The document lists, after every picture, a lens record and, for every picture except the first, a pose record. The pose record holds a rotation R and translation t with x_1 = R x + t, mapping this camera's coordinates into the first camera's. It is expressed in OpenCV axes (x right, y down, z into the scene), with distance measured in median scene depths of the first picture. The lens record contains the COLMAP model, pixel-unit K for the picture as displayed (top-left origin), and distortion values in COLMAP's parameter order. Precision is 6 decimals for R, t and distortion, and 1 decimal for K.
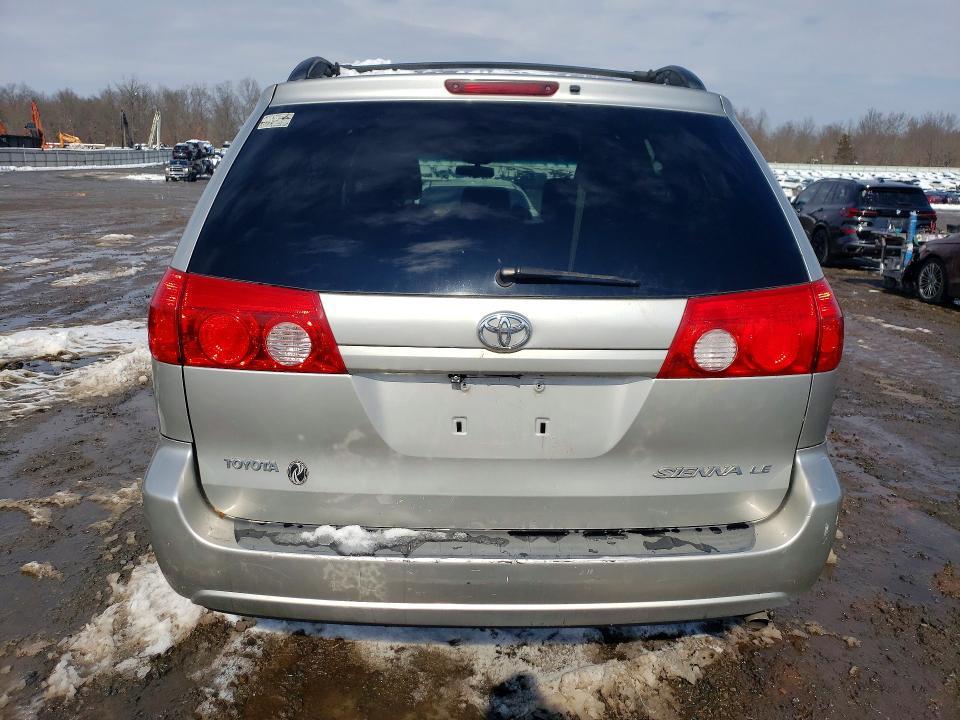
lens RADIAL K [[753.7, 0, 480.0], [0, 753.7, 360.0], [0, 0, 1]] dist [0.008573, -0.001724]
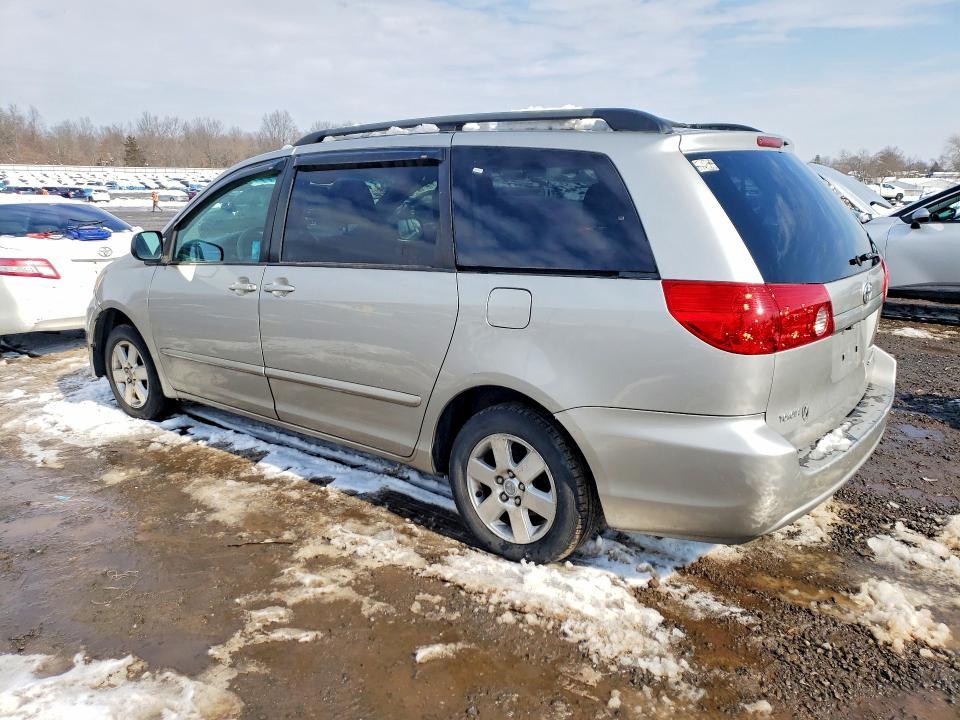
lens RADIAL K [[753.7, 0, 480.0], [0, 753.7, 360.0], [0, 0, 1]] dist [0.008573, -0.001724]
pose [[0.644527, -0.197324, 0.738681, -1.318296], [0.198424, 0.976190, 0.087637, -0.153011], [-0.738386, 0.090088, 0.668334, 0.375342]]
